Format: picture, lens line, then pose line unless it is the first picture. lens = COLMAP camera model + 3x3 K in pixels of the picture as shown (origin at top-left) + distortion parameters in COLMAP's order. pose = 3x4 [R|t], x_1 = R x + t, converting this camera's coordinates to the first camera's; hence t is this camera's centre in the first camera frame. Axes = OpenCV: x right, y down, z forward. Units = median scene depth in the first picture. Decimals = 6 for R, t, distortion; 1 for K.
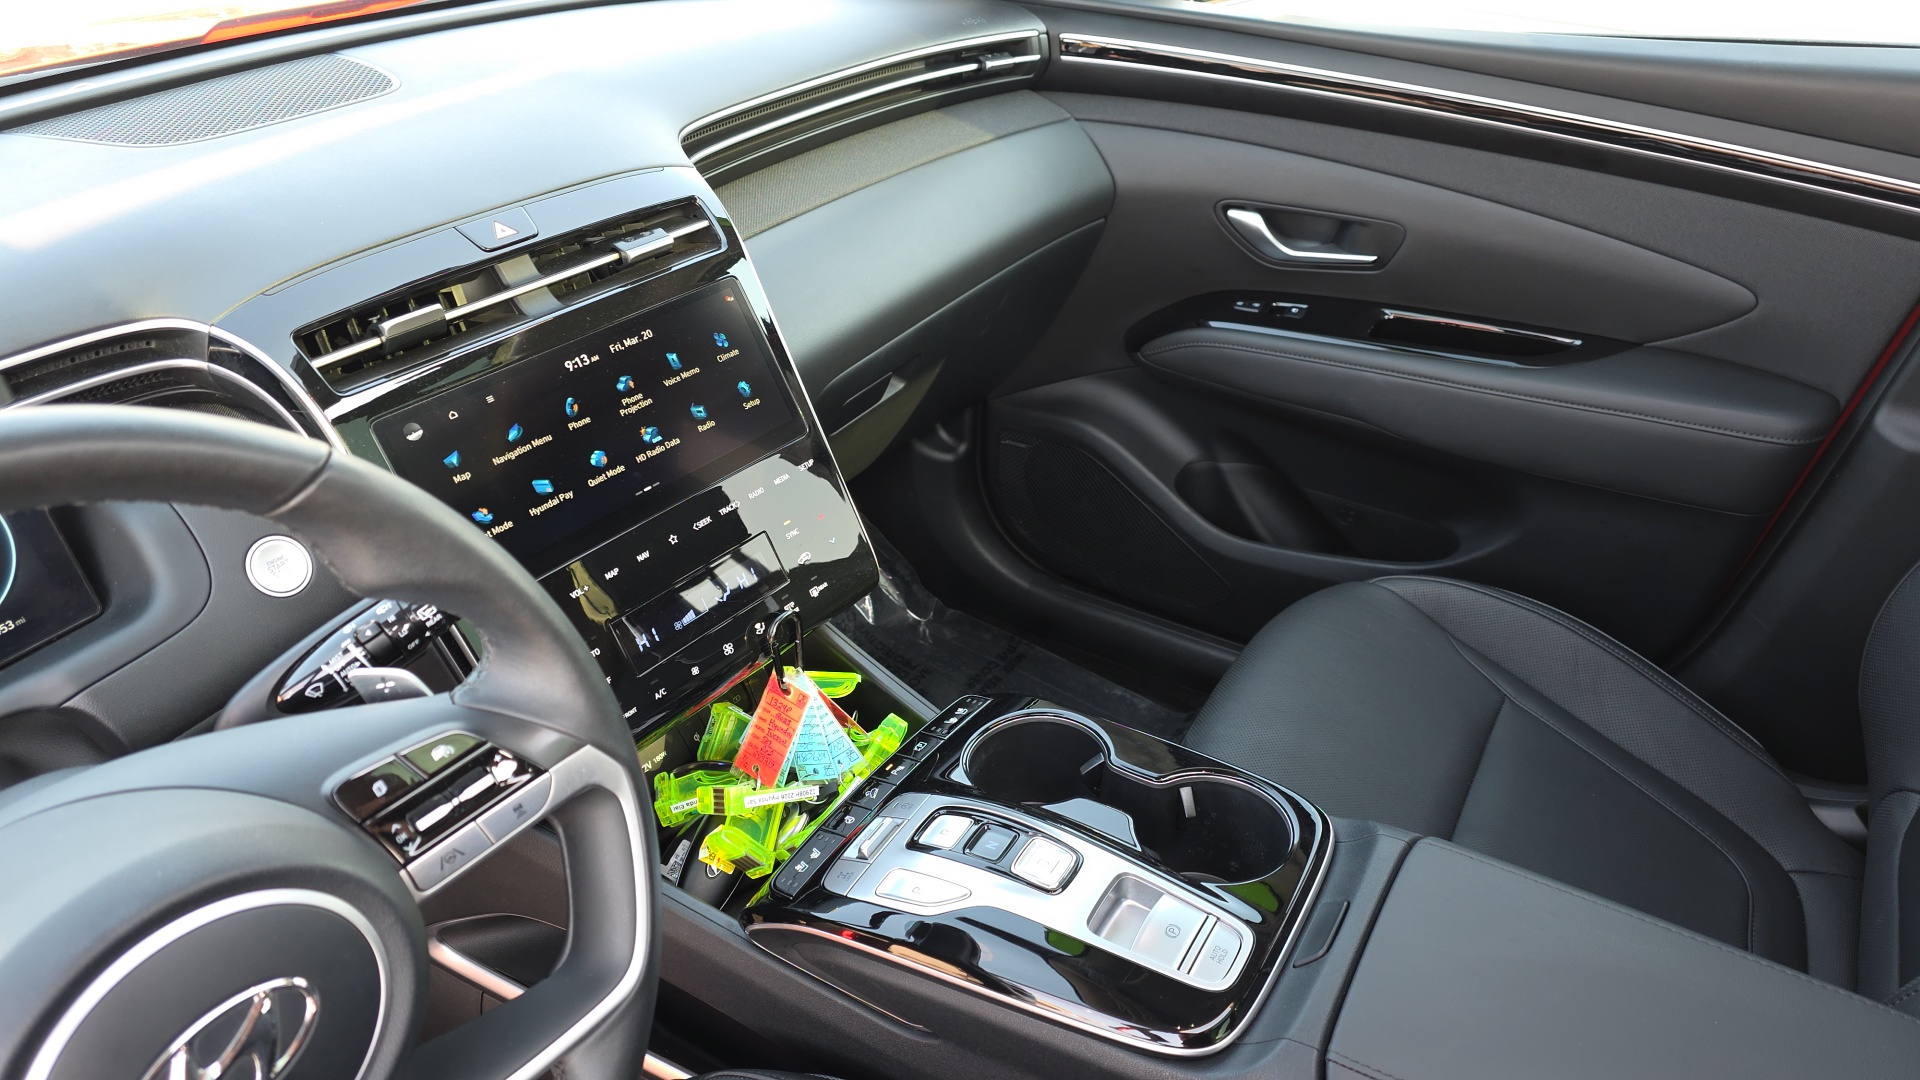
lens RADIAL K [[1286.9, 0, 960.0], [0, 1286.9, 540.0], [0, 0, 1]] dist [0.062145, -0.077621]
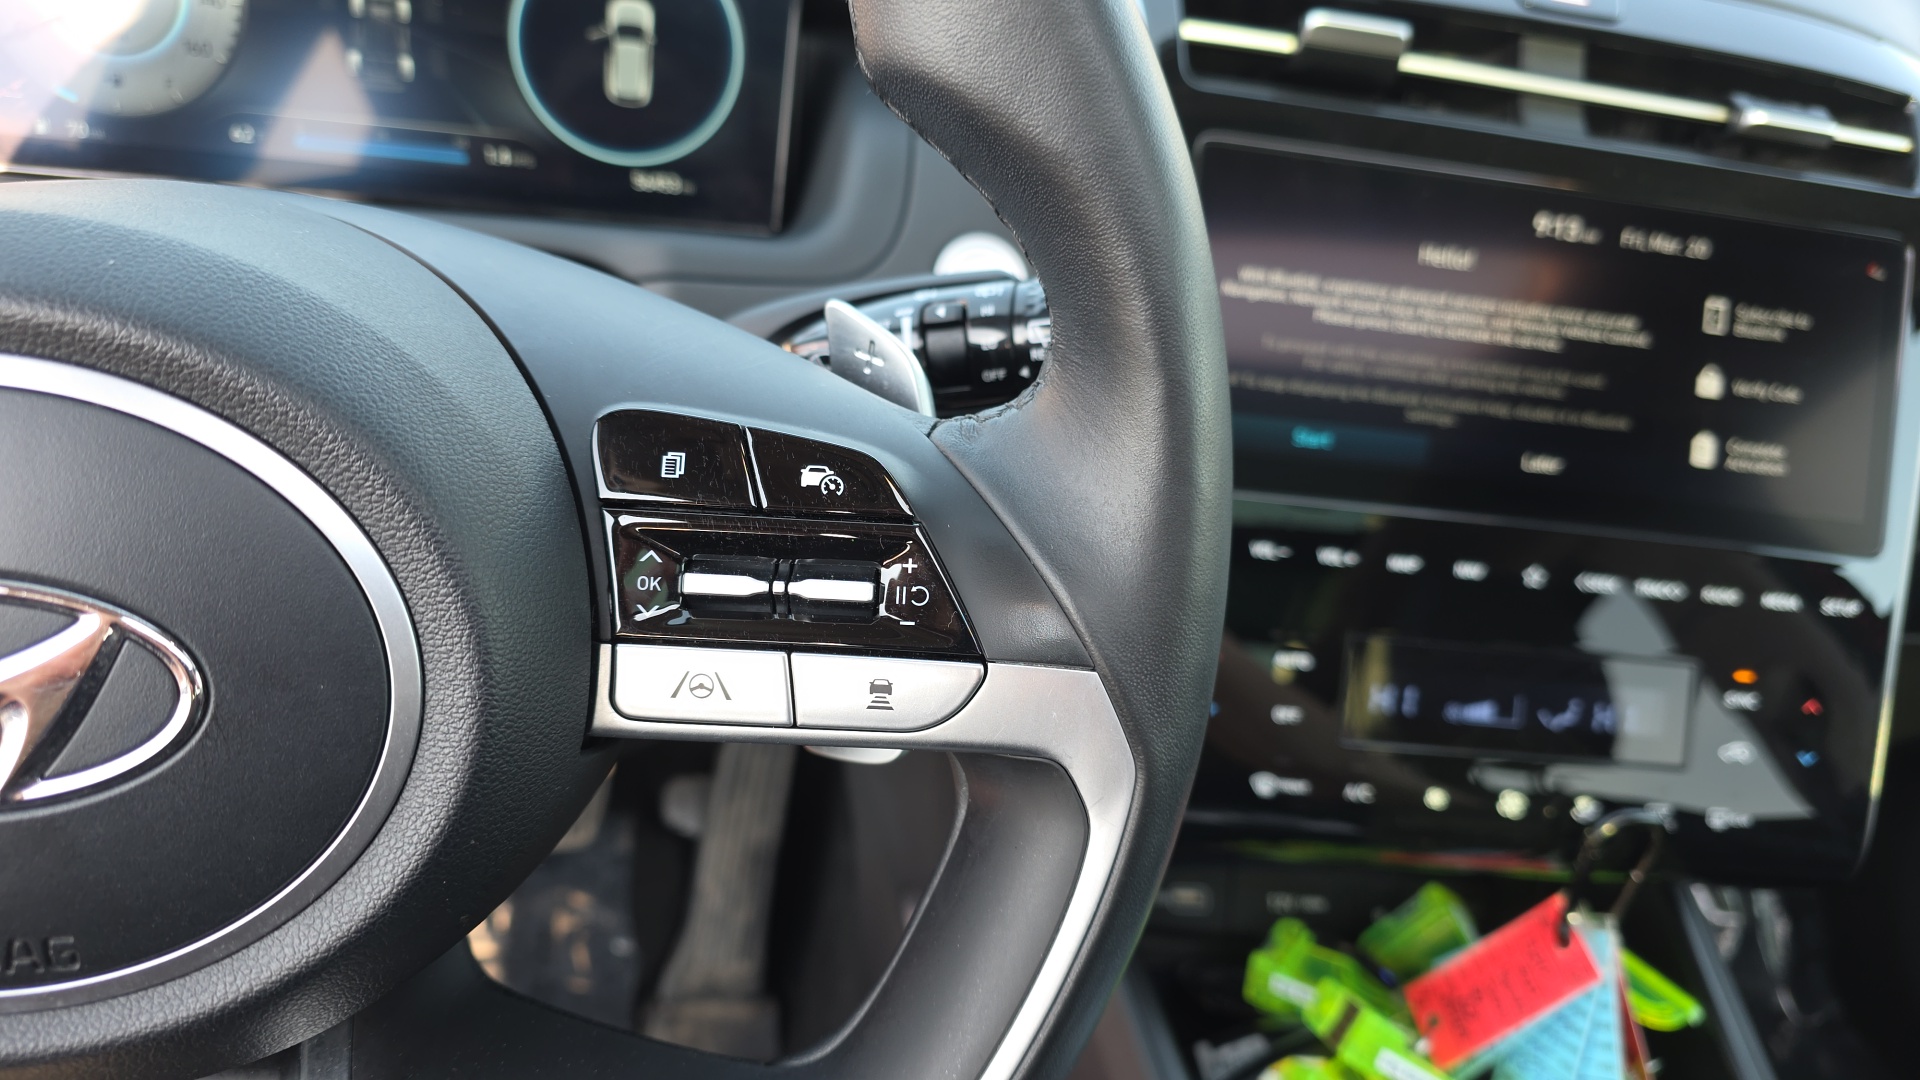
lens RADIAL K [[1333.6, 0, 951.1], [0, 1333.6, 548.5], [0, 0, 1]] dist [0.029870, -0.074651]
pose [[0.658404, 0.468535, -0.589050, -0.053653], [-0.529732, 0.844425, 0.079560, 0.072896], [0.534685, 0.259656, 0.804171, 0.392487]]
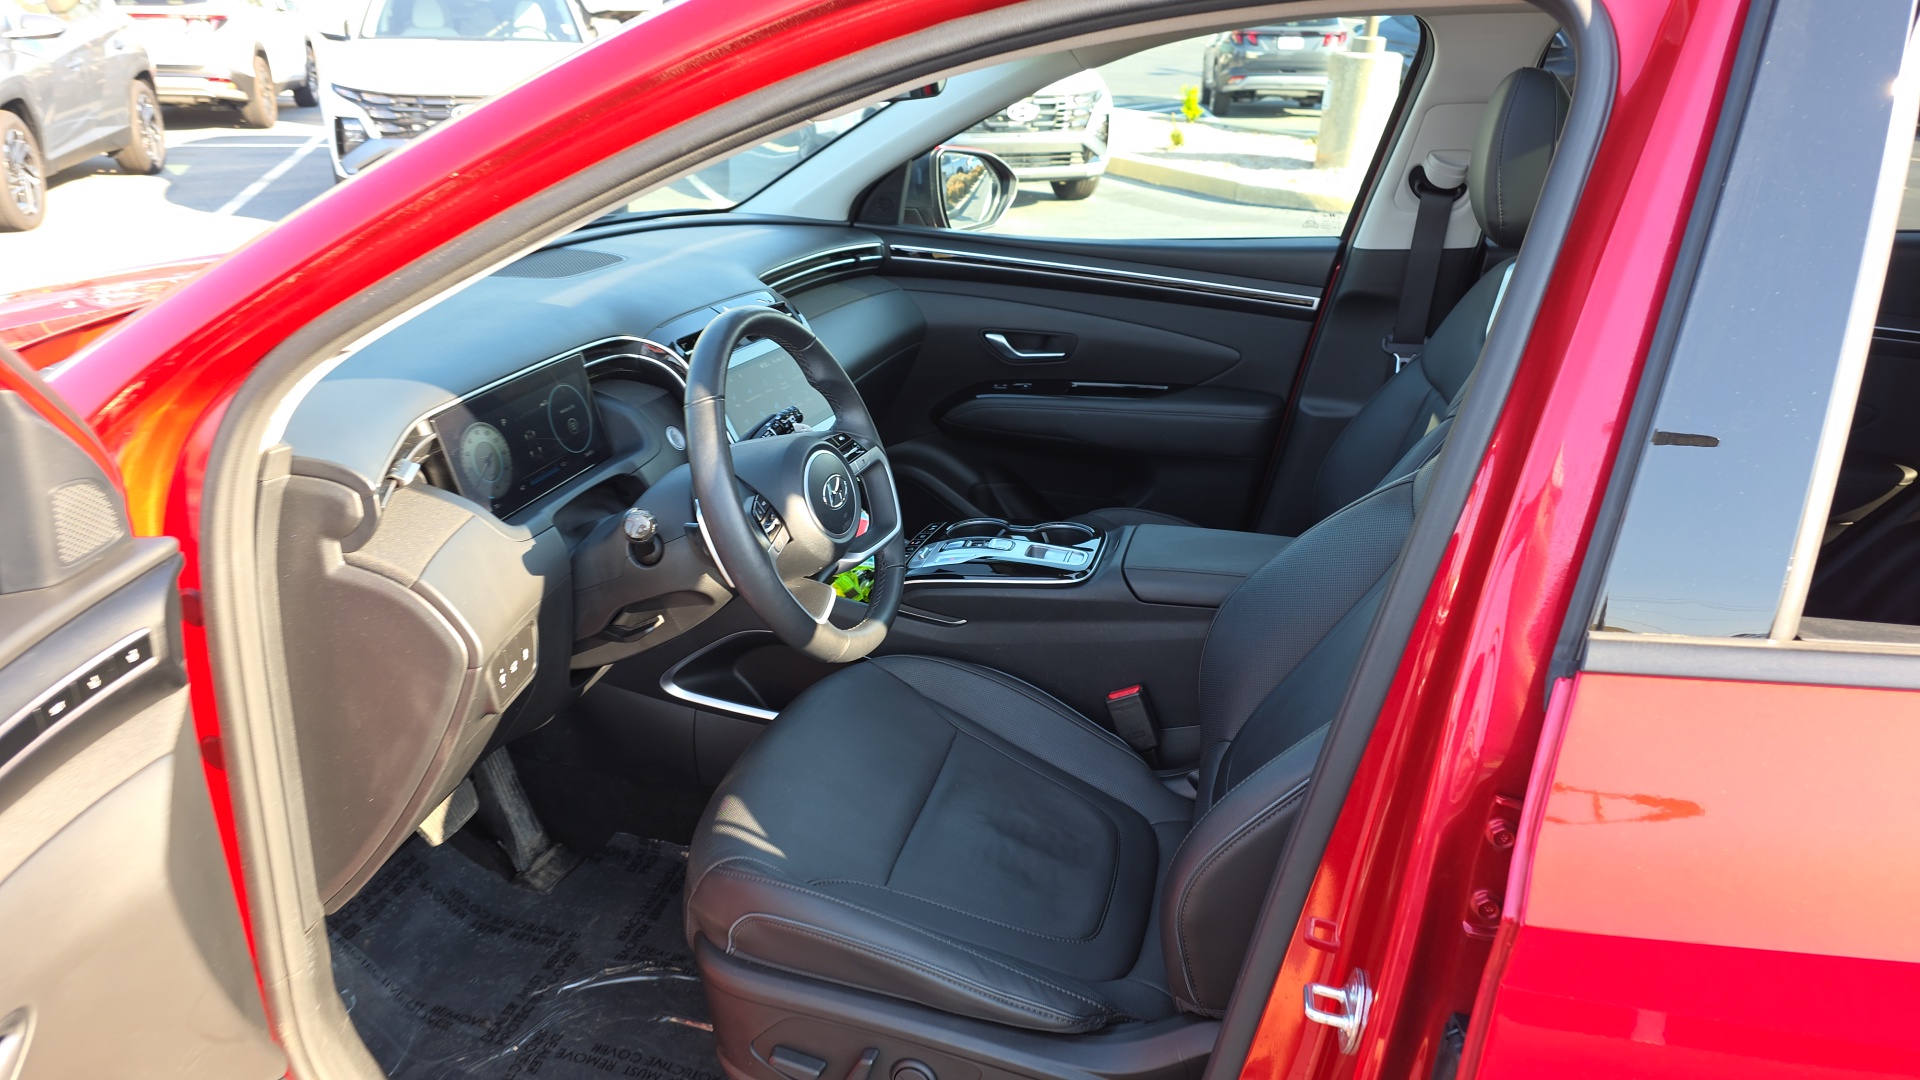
lens RADIAL K [[1308.4, 0, 966.0], [0, 1308.4, 549.6], [0, 0, 1]] dist [0.064822, -0.065387]
pose [[0.956481, -0.075853, 0.281762, -0.588308], [0.127414, 0.977271, -0.169433, 0.569957], [-0.262505, 0.197960, 0.944406, -1.112897]]
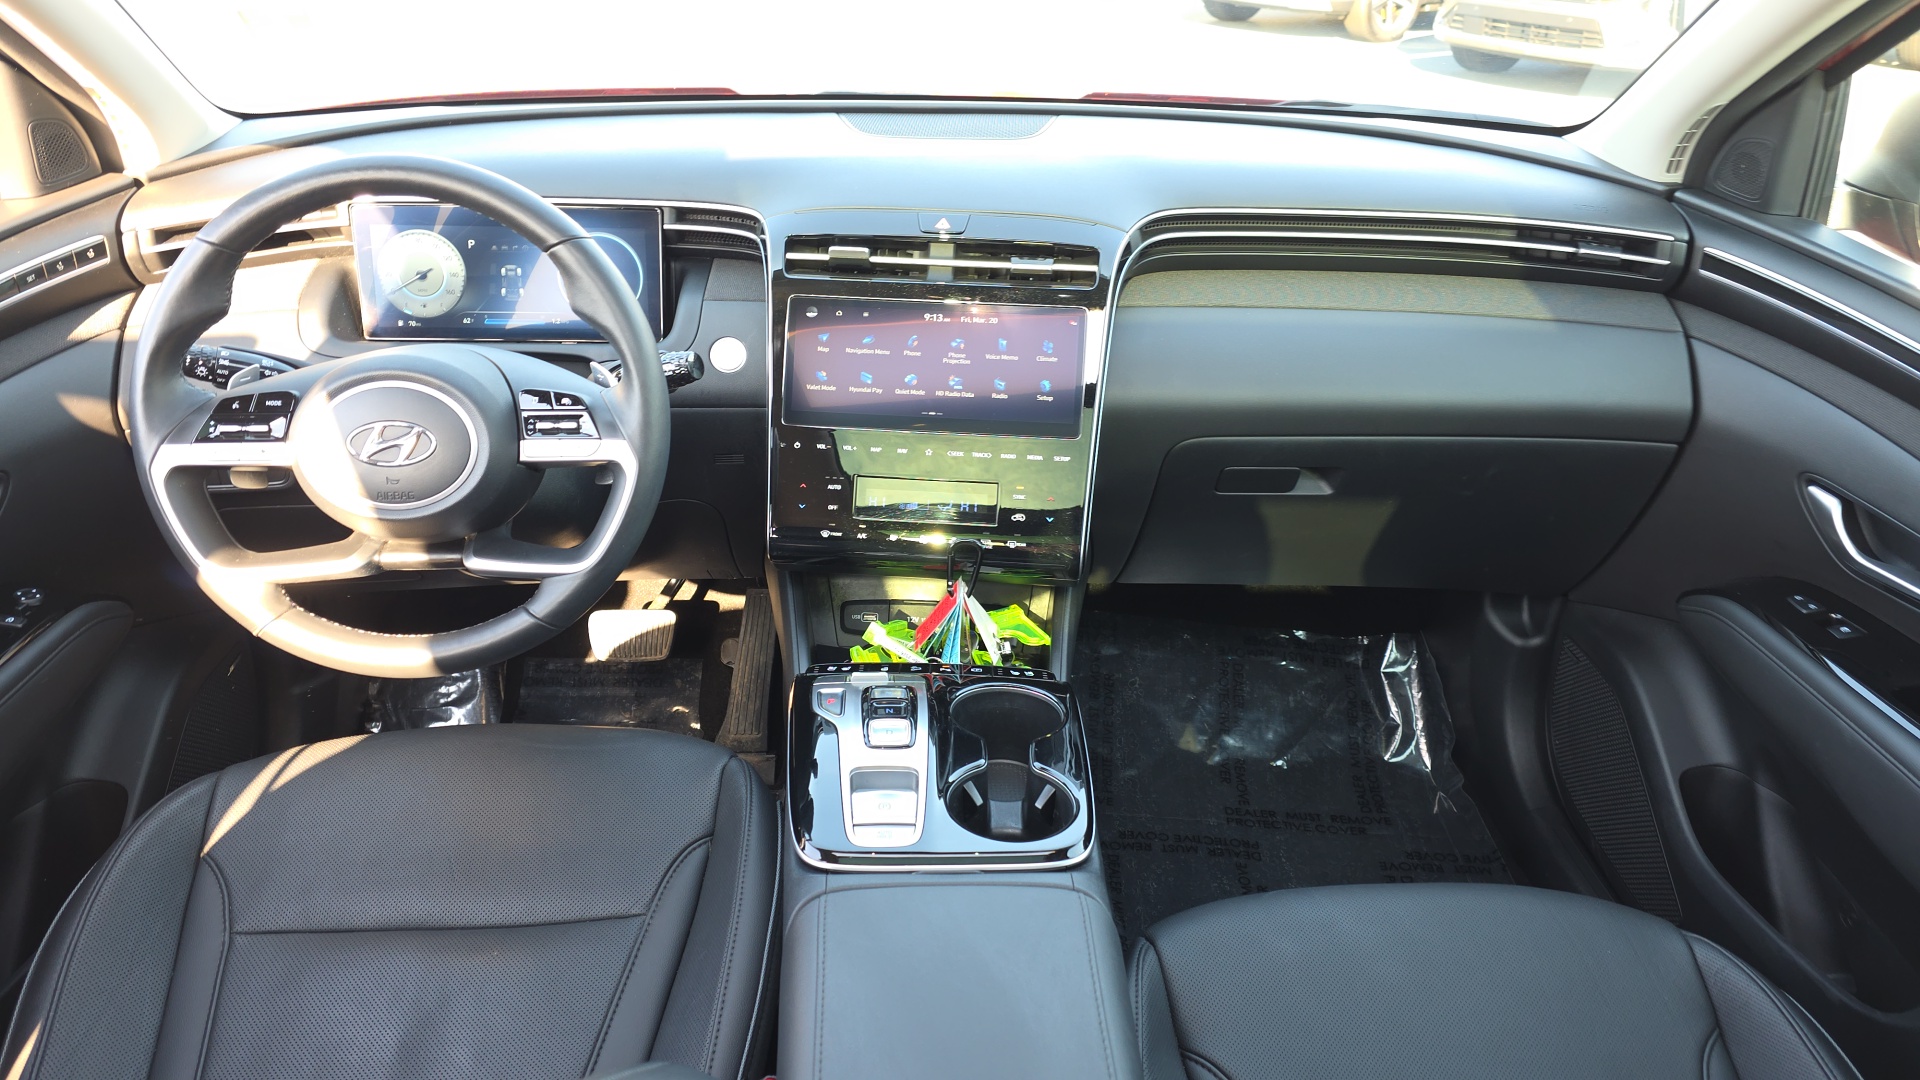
lens RADIAL K [[1308.4, 0, 966.0], [0, 1308.4, 549.6], [0, 0, 1]] dist [0.064822, -0.065387]
pose [[0.551980, 0.407372, -0.727575, 0.871467], [-0.473419, 0.871380, 0.128726, -0.108894], [0.686434, 0.273394, 0.673843, 0.078949]]
